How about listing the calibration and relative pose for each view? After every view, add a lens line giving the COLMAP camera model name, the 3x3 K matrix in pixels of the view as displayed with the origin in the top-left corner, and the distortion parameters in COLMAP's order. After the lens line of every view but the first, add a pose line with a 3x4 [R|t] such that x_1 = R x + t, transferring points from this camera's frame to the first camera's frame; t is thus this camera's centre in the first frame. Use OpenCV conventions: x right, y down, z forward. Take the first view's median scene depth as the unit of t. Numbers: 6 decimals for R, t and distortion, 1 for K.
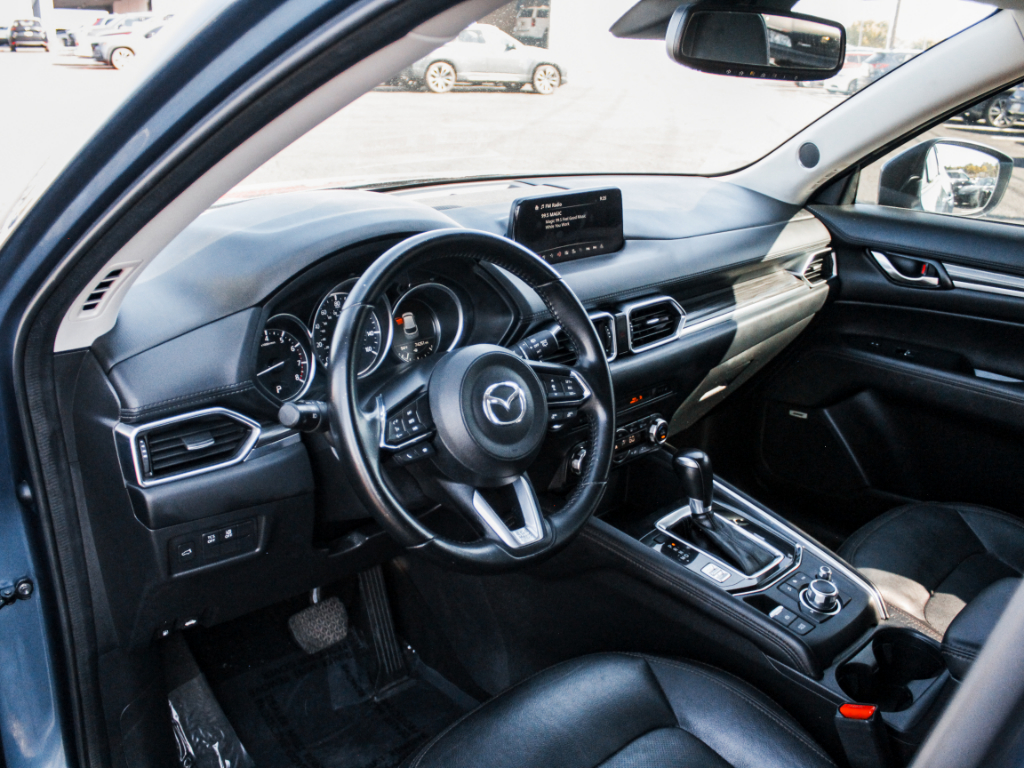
lens RADIAL K [[942.7, 0, 512.0], [0, 942.7, 384.0], [0, 0, 1]] dist [-0.153250, 0.116326]
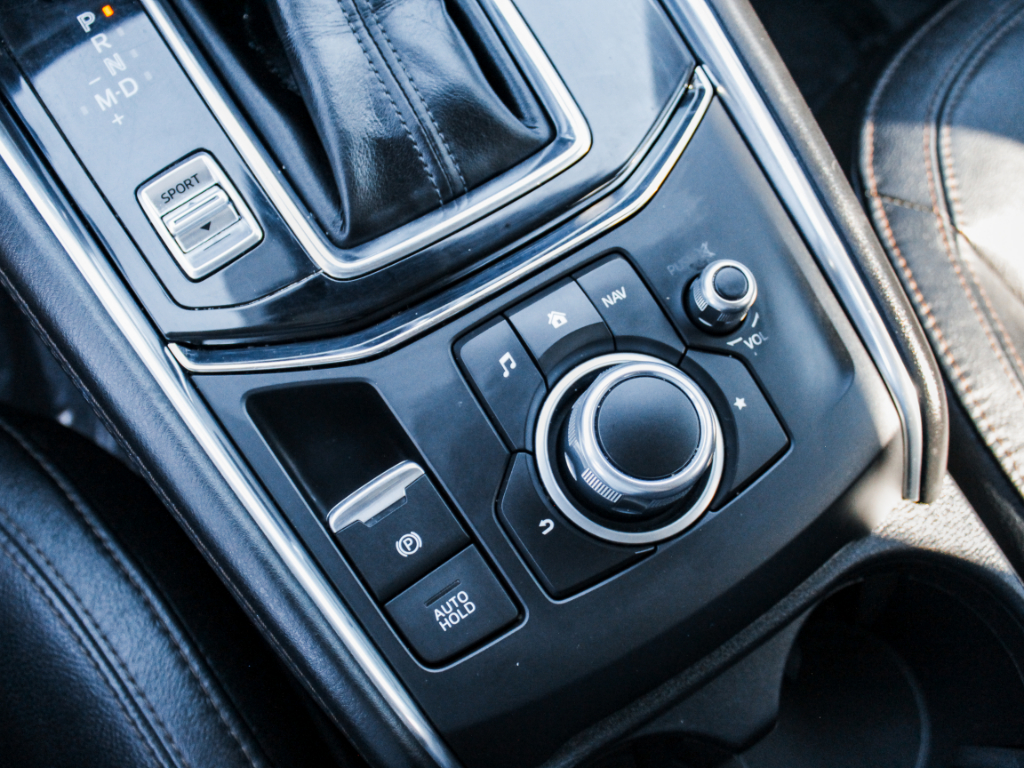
lens RADIAL K [[1005.7, 0, 512.0], [0, 1005.7, 384.0], [0, 0, 1]] dist [-0.170100, 0.159873]
pose [[0.981315, 0.186405, -0.047680, 0.283324], [-0.088059, 0.655445, 0.750092, 0.045120], [0.171072, -0.731878, 0.659612, 0.762376]]
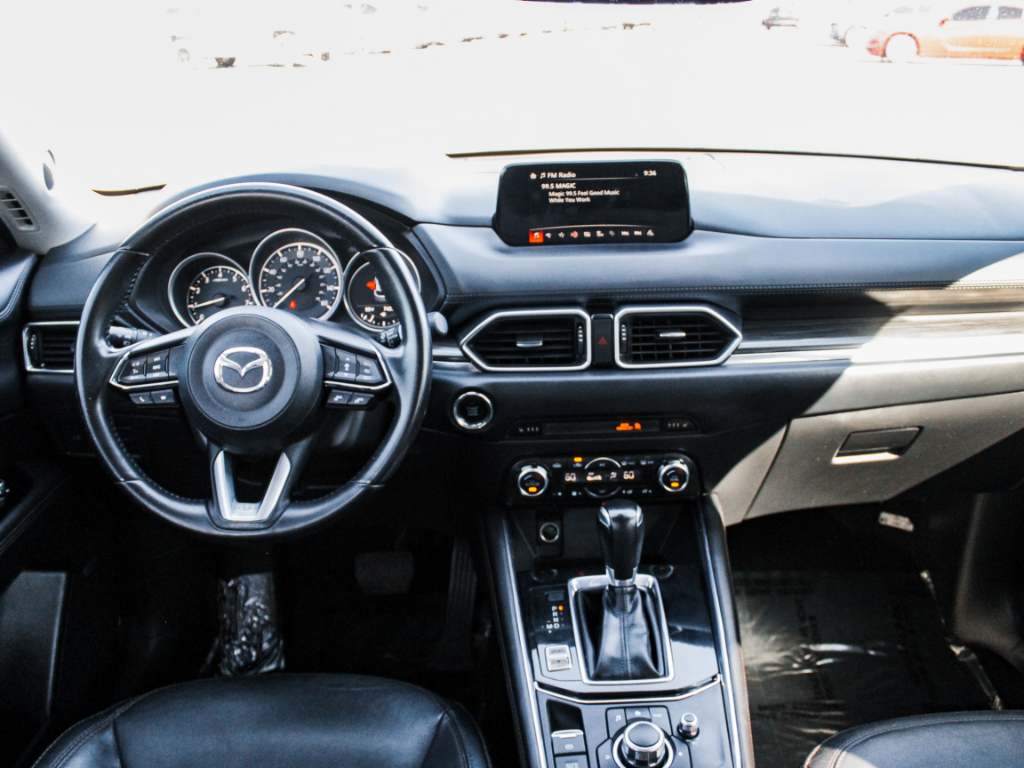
lens RADIAL K [[928.6, 0, 512.0], [0, 928.6, 384.0], [0, 0, 1]] dist [-0.176345, 0.146153]
pose [[0.728744, 0.212904, -0.650849, 0.584524], [-0.195806, 0.975543, 0.099876, -0.080932], [0.656195, 0.054656, 0.752609, 0.356940]]
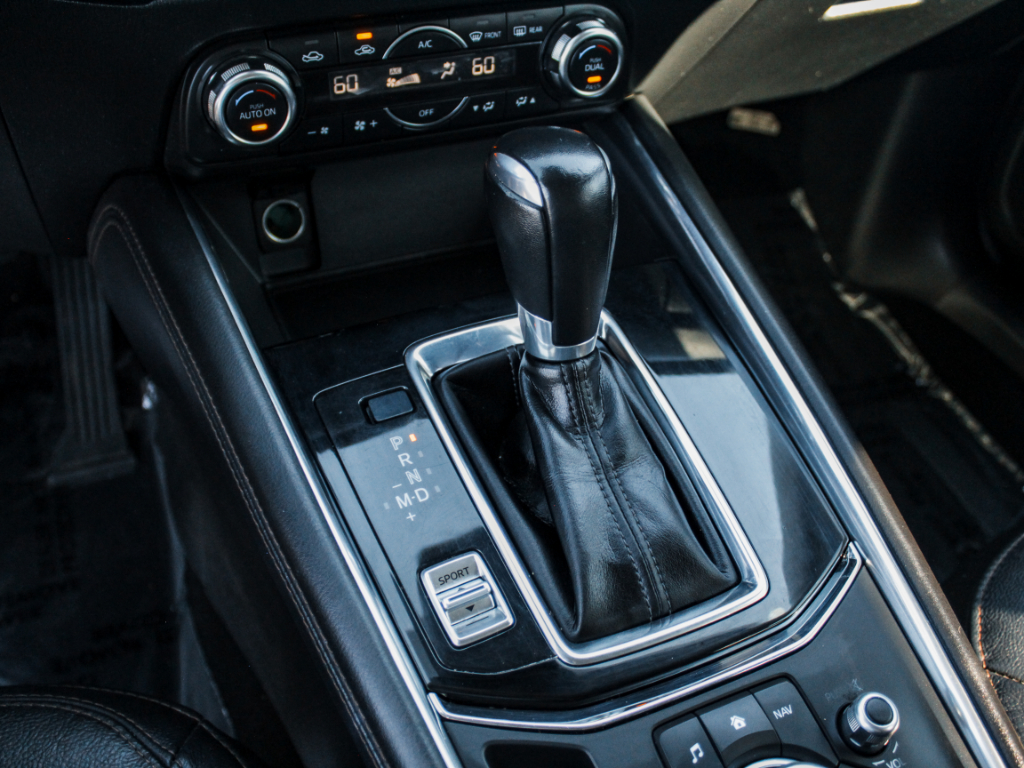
lens RADIAL K [[1005.7, 0, 512.0], [0, 1005.7, 384.0], [0, 0, 1]] dist [-0.170100, 0.159873]
pose [[0.938506, 0.268502, -0.217056, 0.256295], [-0.167266, 0.903551, 0.394484, 0.022304], [0.302041, -0.333919, 0.892899, 0.695391]]
